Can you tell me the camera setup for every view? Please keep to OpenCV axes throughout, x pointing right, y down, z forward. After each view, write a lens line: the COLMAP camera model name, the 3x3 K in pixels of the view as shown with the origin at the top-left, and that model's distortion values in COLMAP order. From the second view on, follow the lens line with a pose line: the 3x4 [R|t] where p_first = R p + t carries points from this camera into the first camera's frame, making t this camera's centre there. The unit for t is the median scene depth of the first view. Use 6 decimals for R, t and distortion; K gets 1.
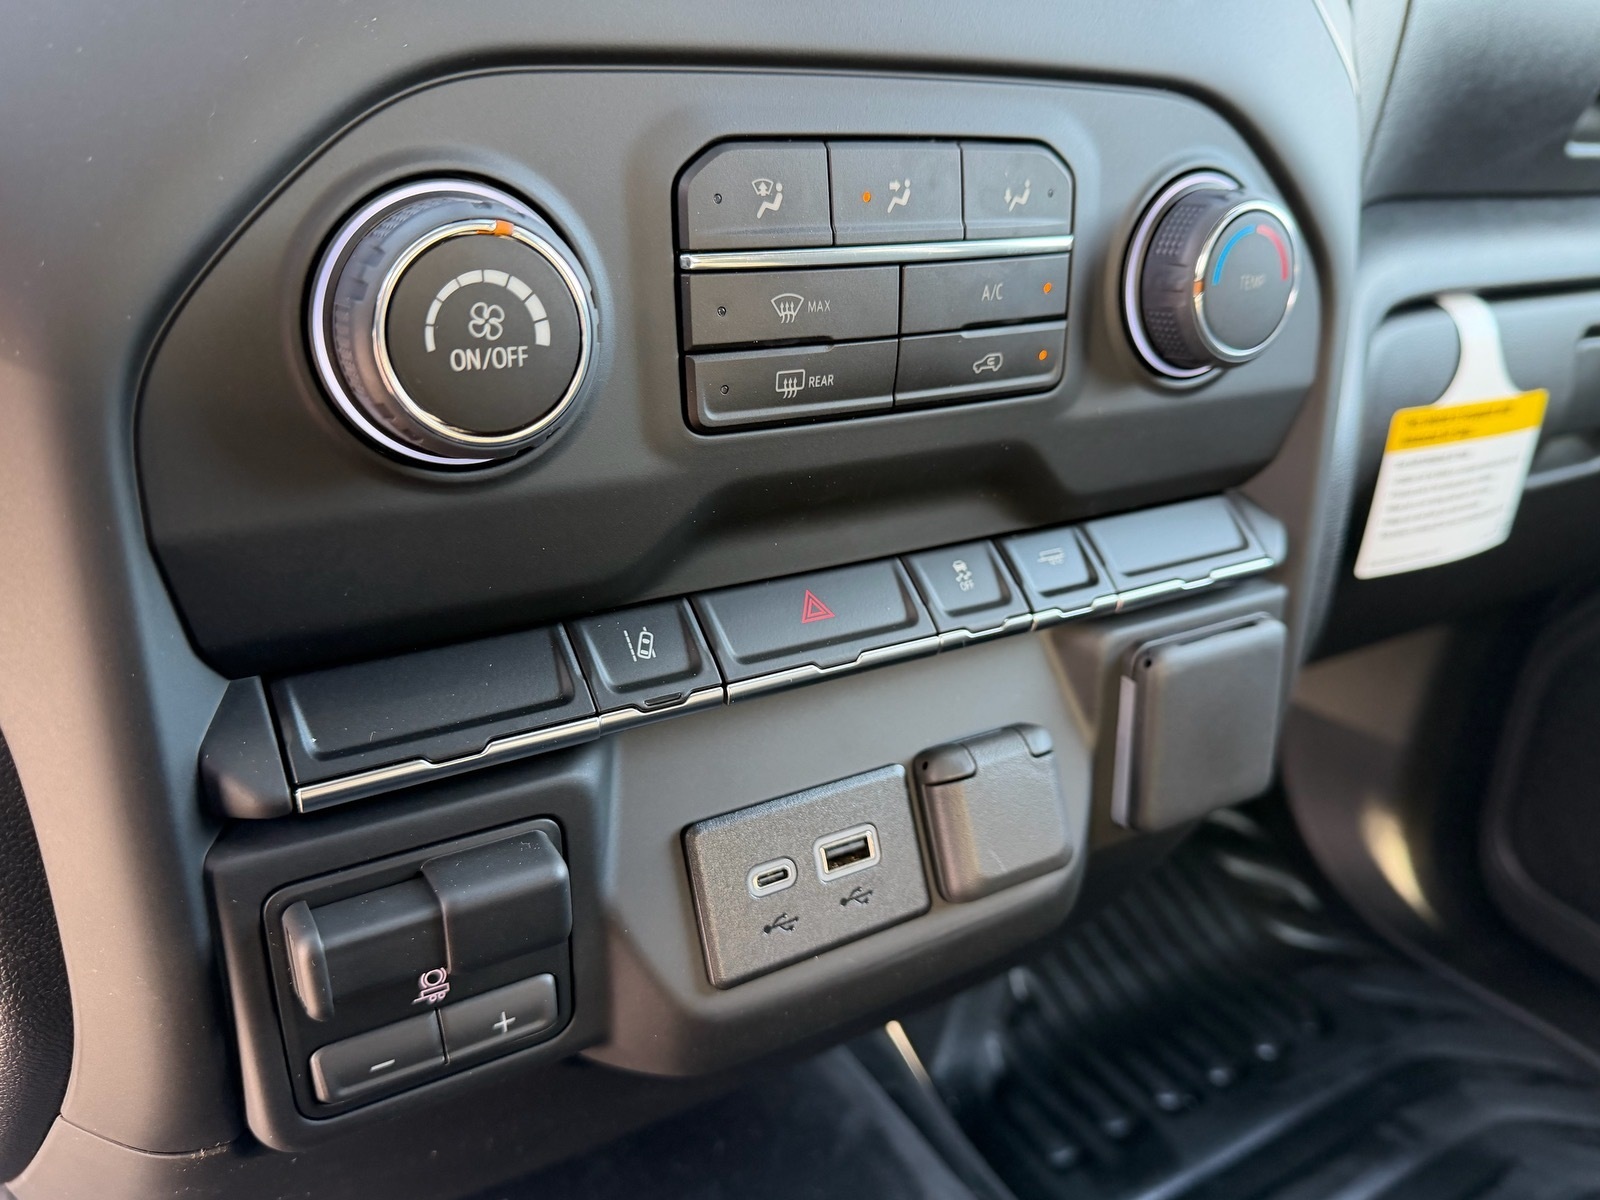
lens RADIAL K [[1251.9, 0, 800.0], [0, 1251.9, 600.0], [0, 0, 1]] dist [0.070294, -0.098483]
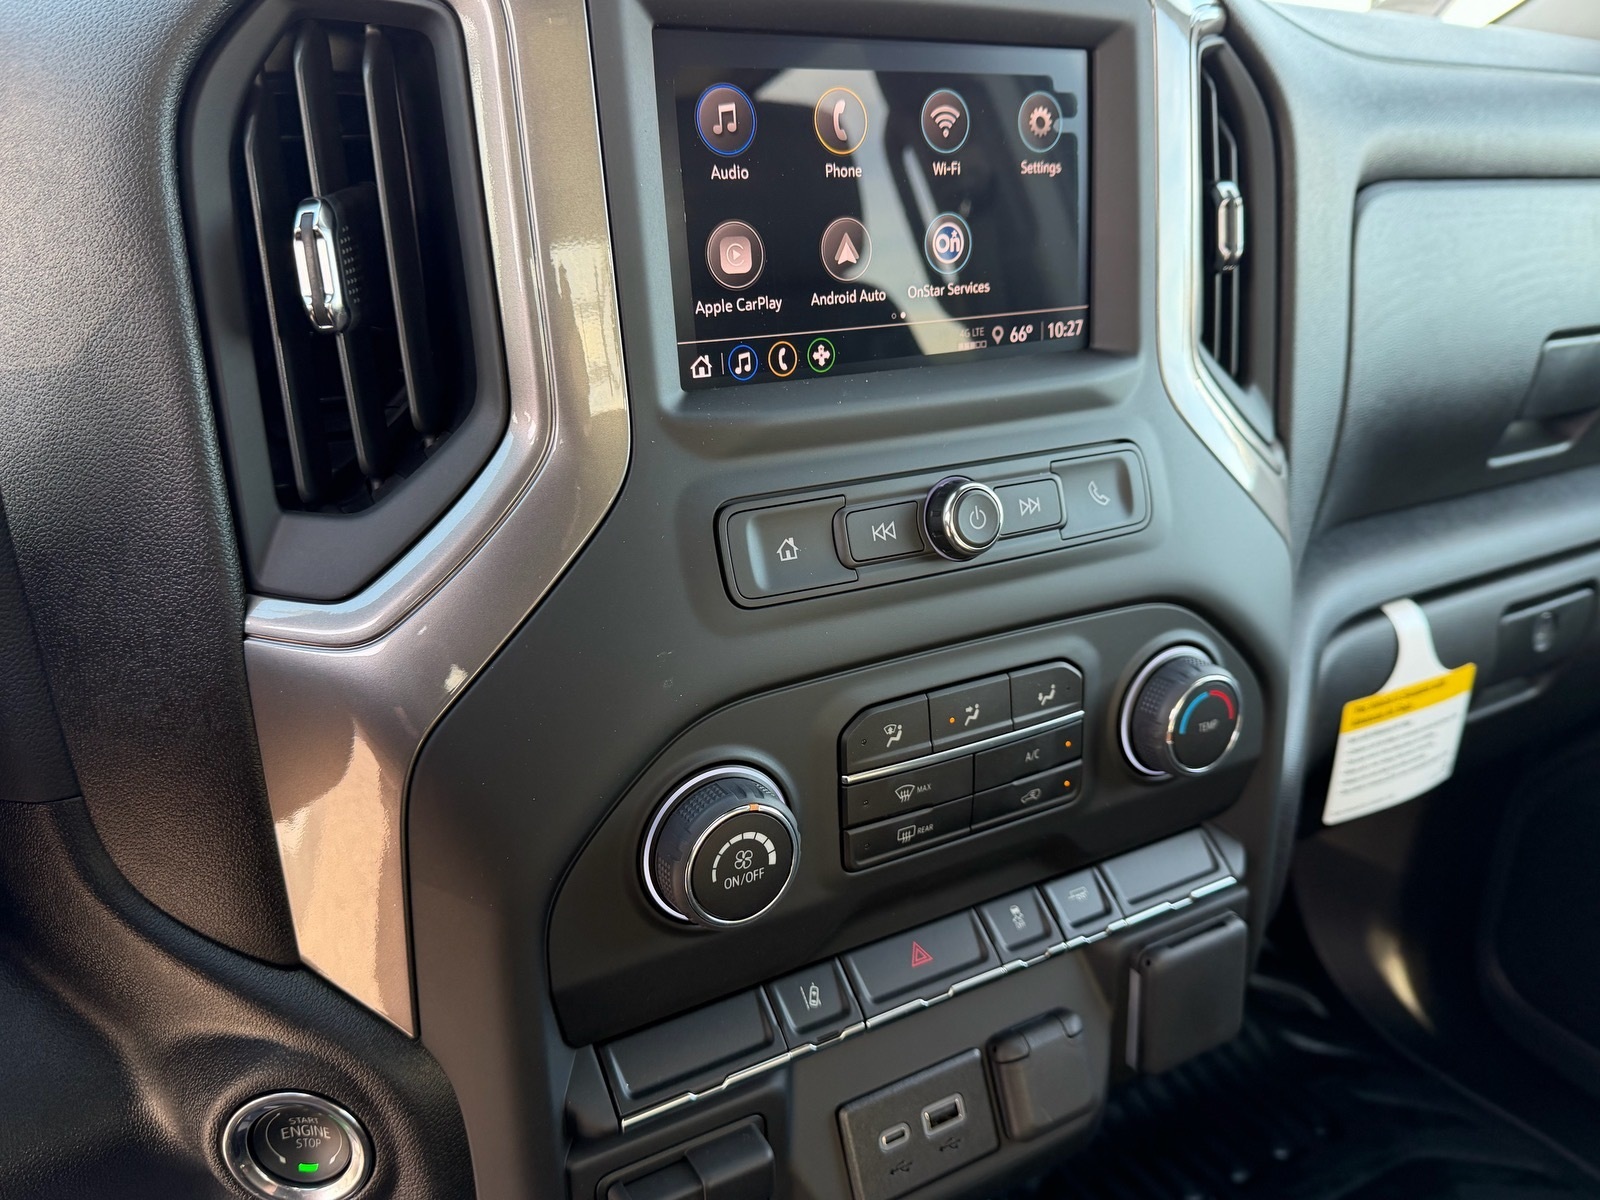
lens RADIAL K [[1273.2, 0, 812.1], [0, 1273.2, 602.6], [0, 0, 1]] dist [0.123706, -0.265752]
pose [[0.999685, -0.016187, -0.019172, -0.077006], [0.015616, 0.999441, -0.029565, -0.354947], [0.019639, 0.029257, 0.999379, -0.530969]]
